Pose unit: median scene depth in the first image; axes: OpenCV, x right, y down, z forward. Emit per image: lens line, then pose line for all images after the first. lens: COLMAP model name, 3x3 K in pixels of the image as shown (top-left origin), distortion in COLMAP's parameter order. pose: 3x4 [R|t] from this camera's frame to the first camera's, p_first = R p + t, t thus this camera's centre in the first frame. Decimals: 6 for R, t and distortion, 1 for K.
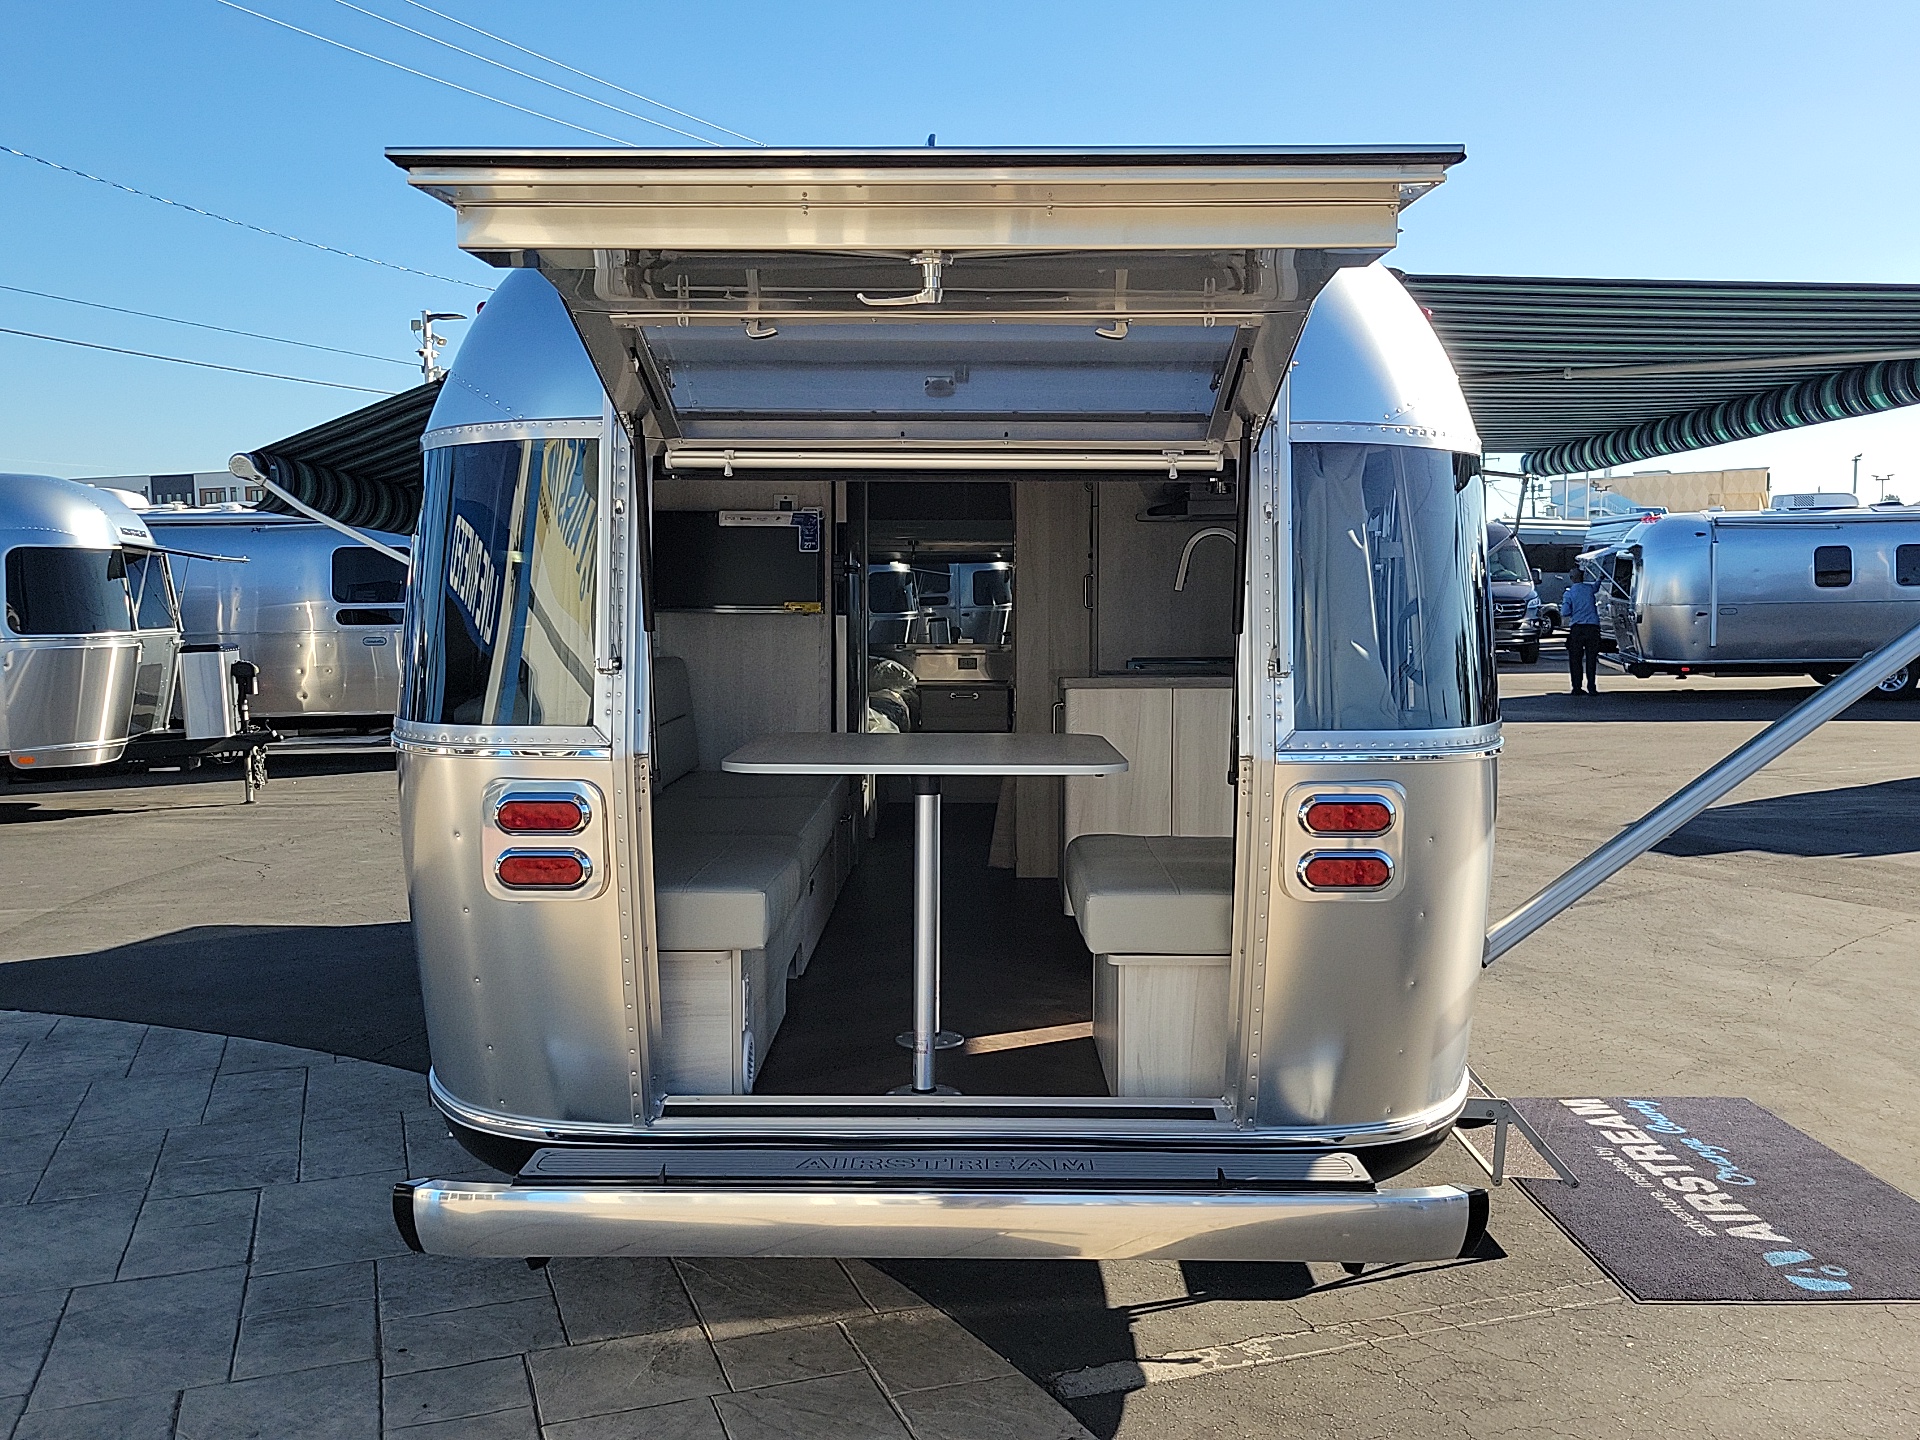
lens RADIAL K [[1759.9, 0, 947.5], [0, 1759.9, 716.7], [0, 0, 1]] dist [0.018107, 0.002058]
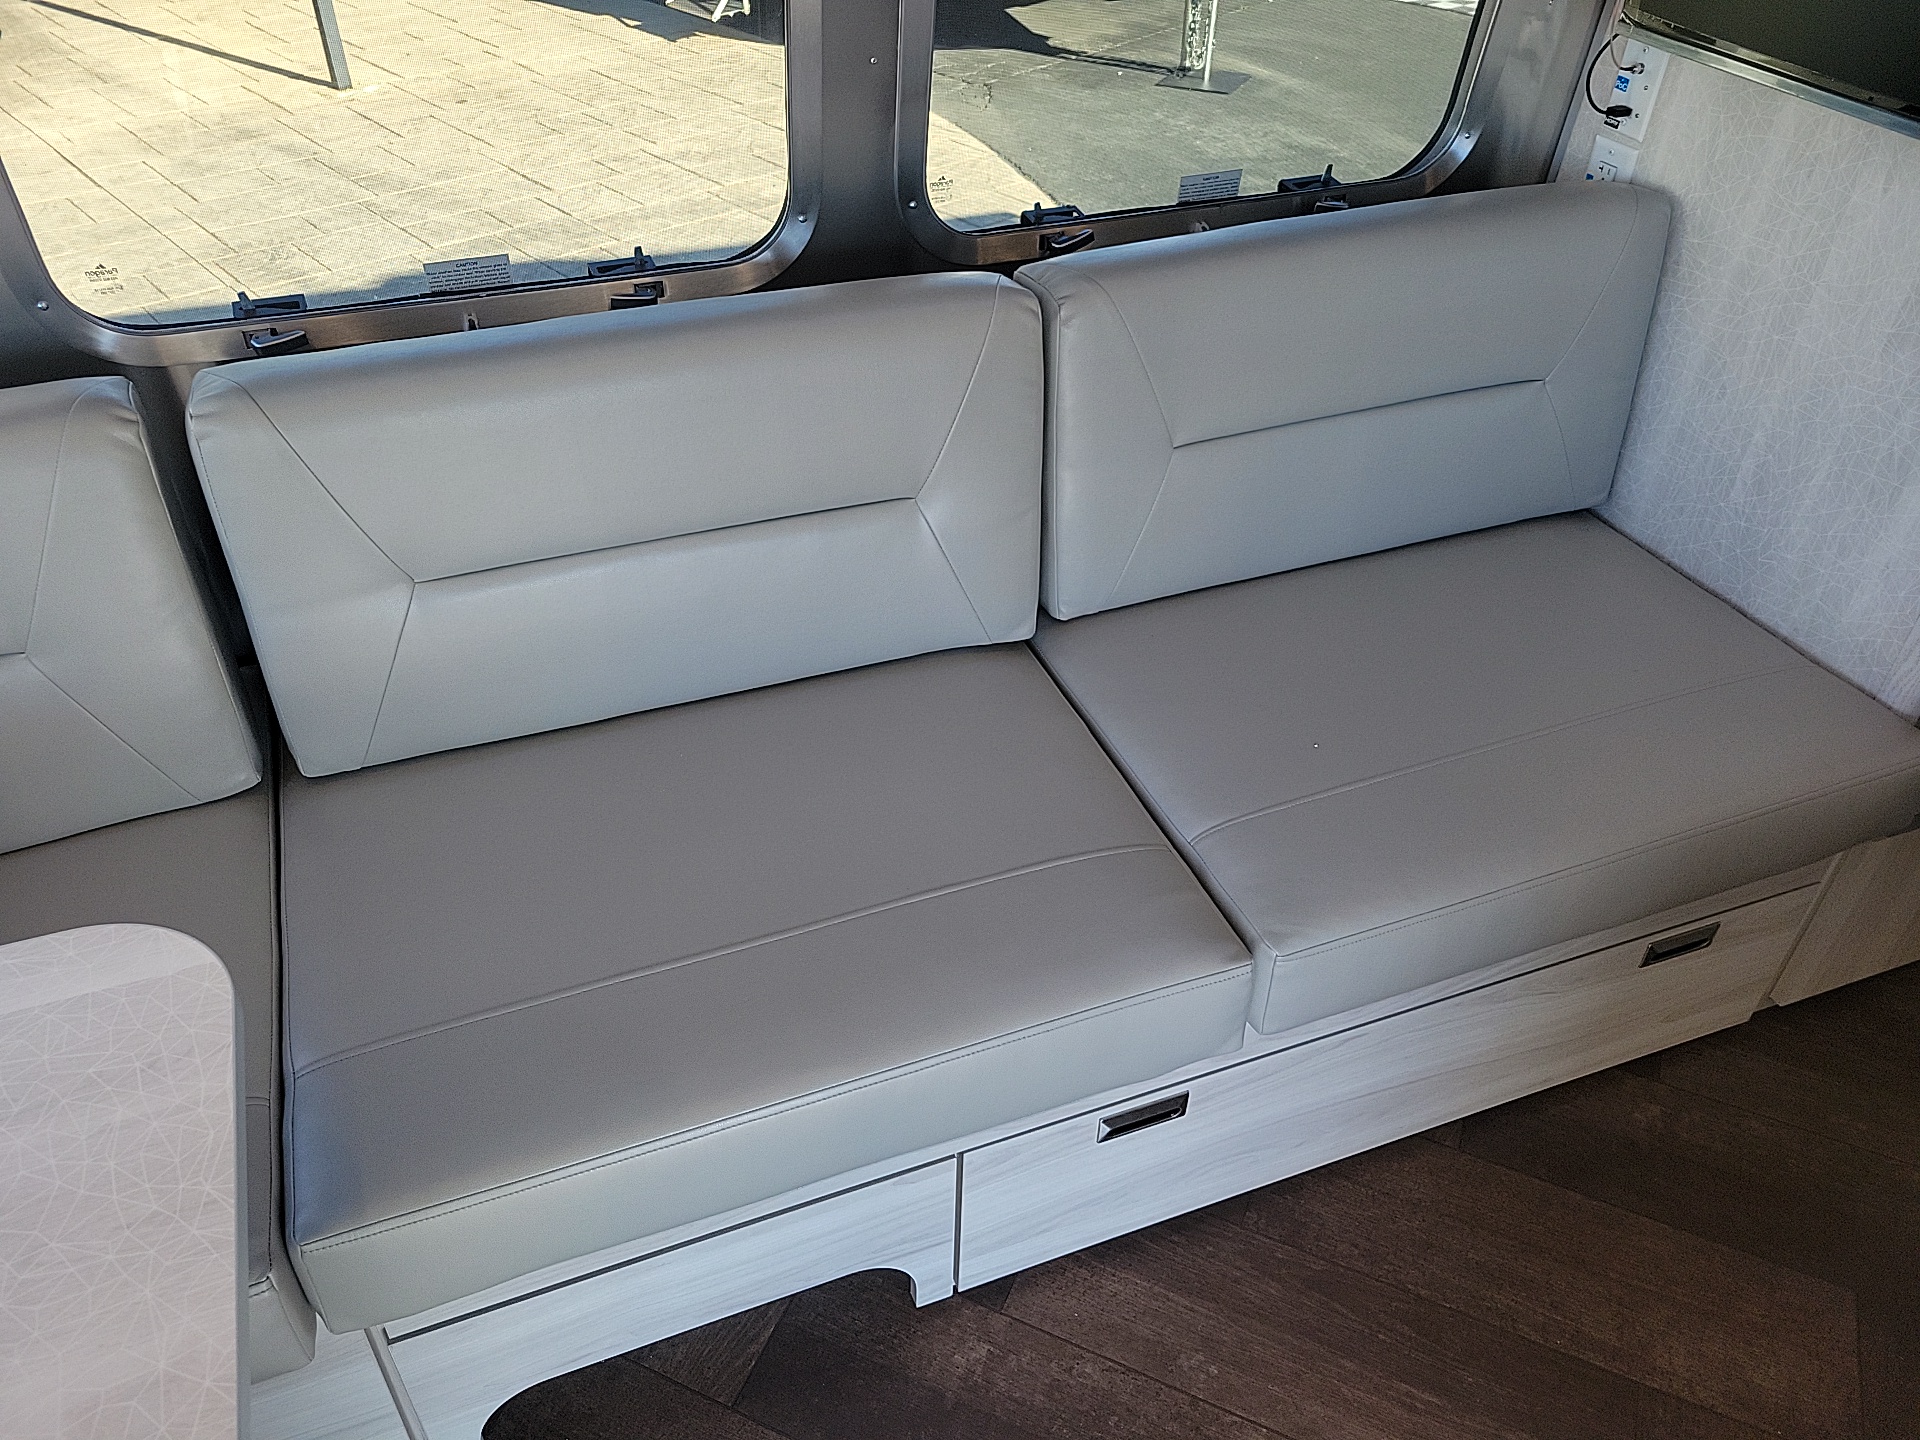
lens RADIAL K [[1448.6, 0, 937.2], [0, 1448.6, 719.4], [0, 0, 1]] dist [0.019773, -0.002040]
pose [[0.354567, 0.580221, -0.733230, 0.053450], [-0.066145, 0.797777, 0.599313, -0.098849], [0.932688, -0.163997, 0.321244, 0.683485]]
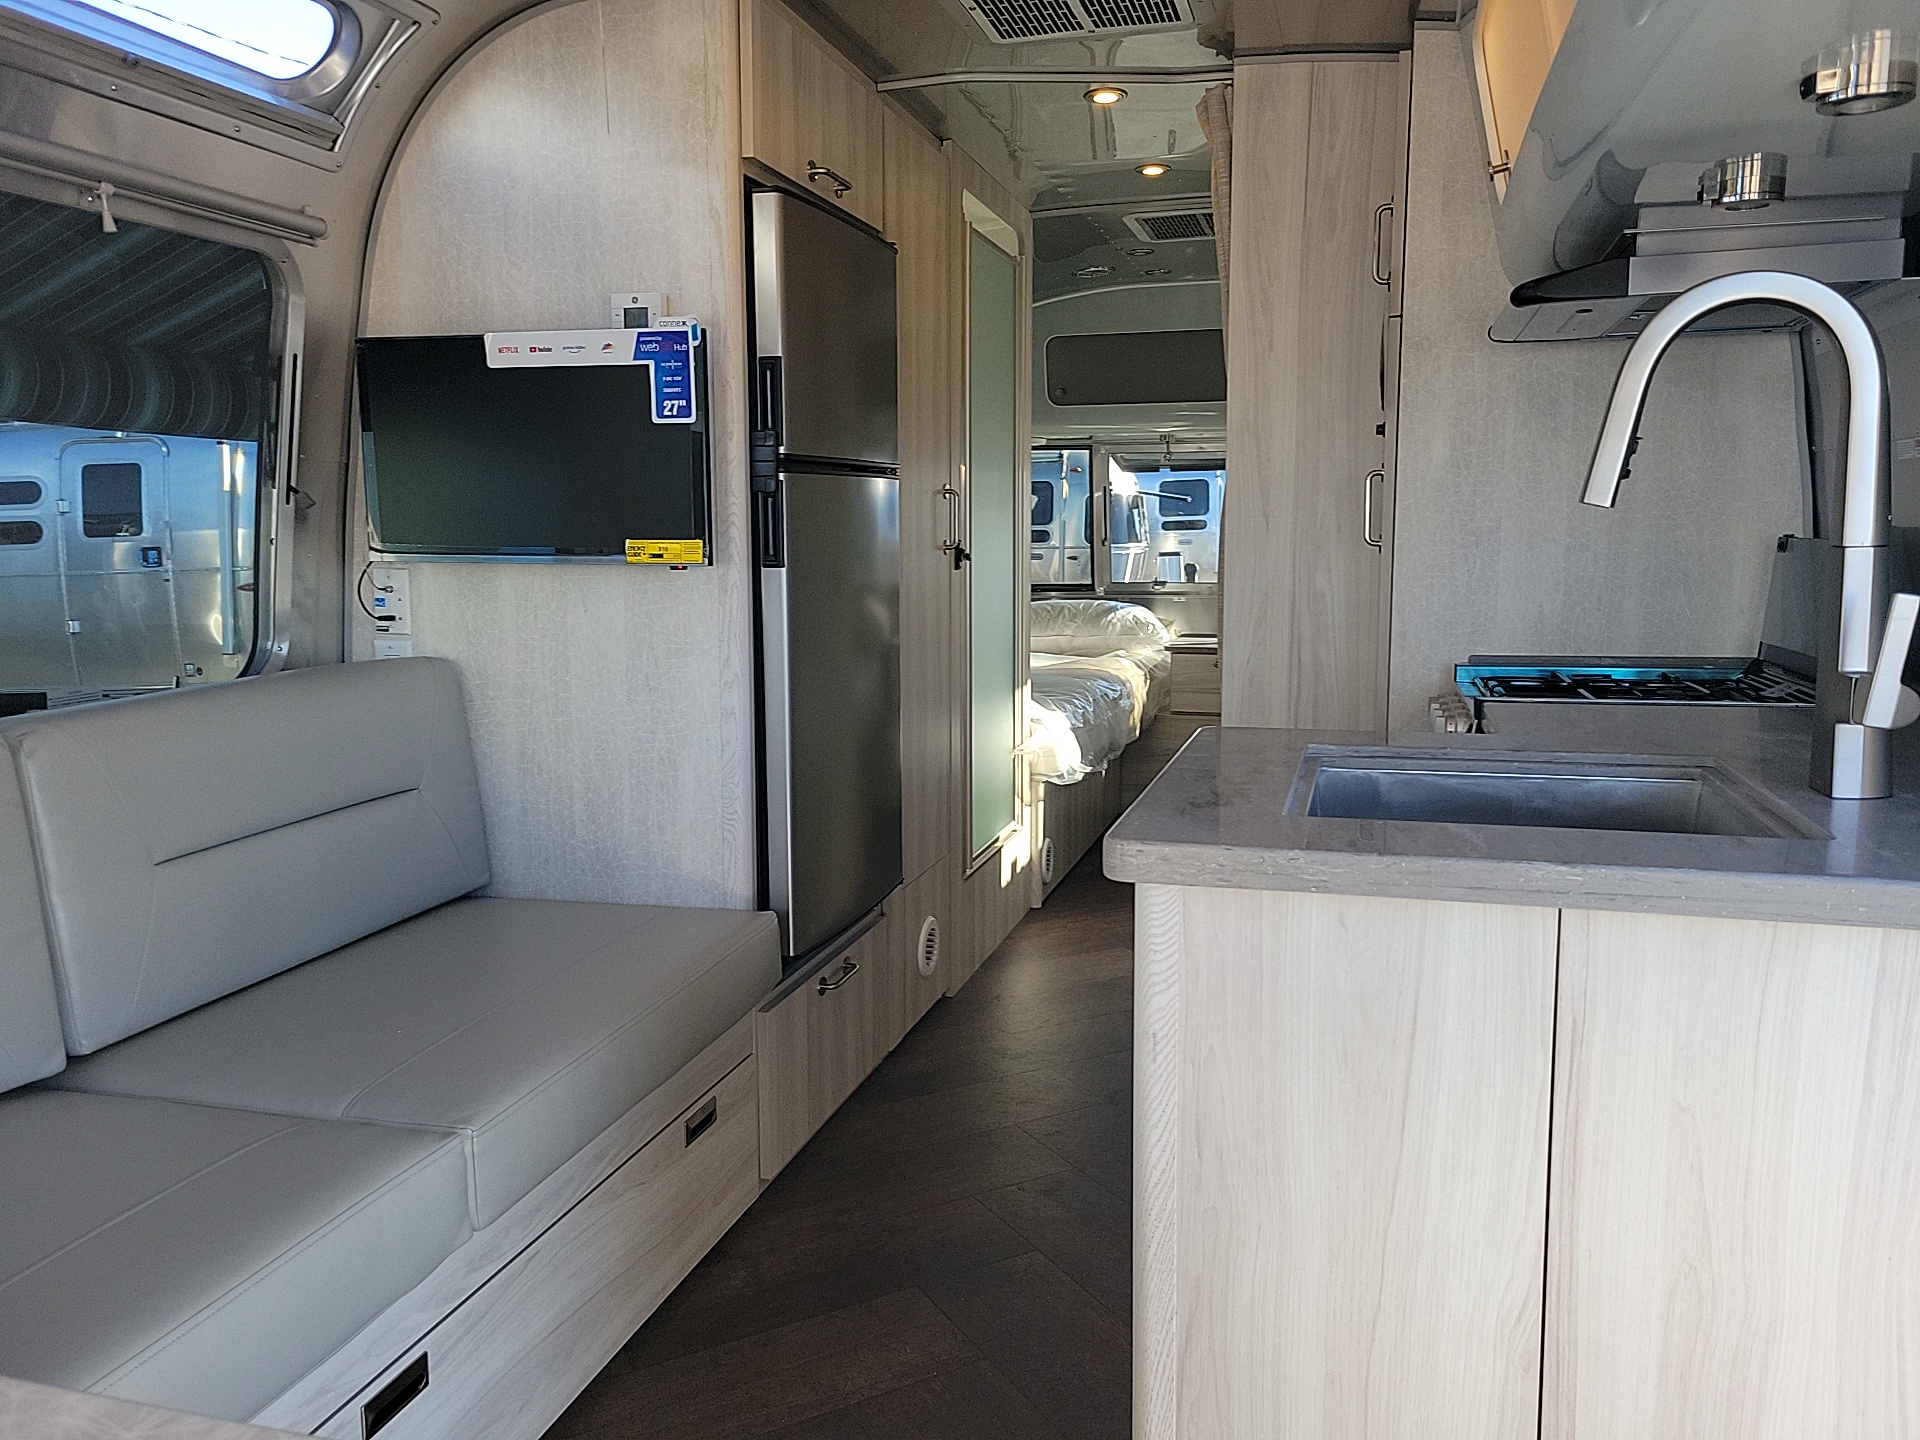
lens RADIAL K [[1415.5, 0, 989.7], [0, 1415.5, 722.0], [0, 0, 1]] dist [0.014141, 0.003444]
pose [[0.966749, 0.033328, -0.253548, 0.076186], [-0.012719, 0.996511, 0.082490, -0.044256], [0.255412, -0.076522, 0.963799, 0.598658]]
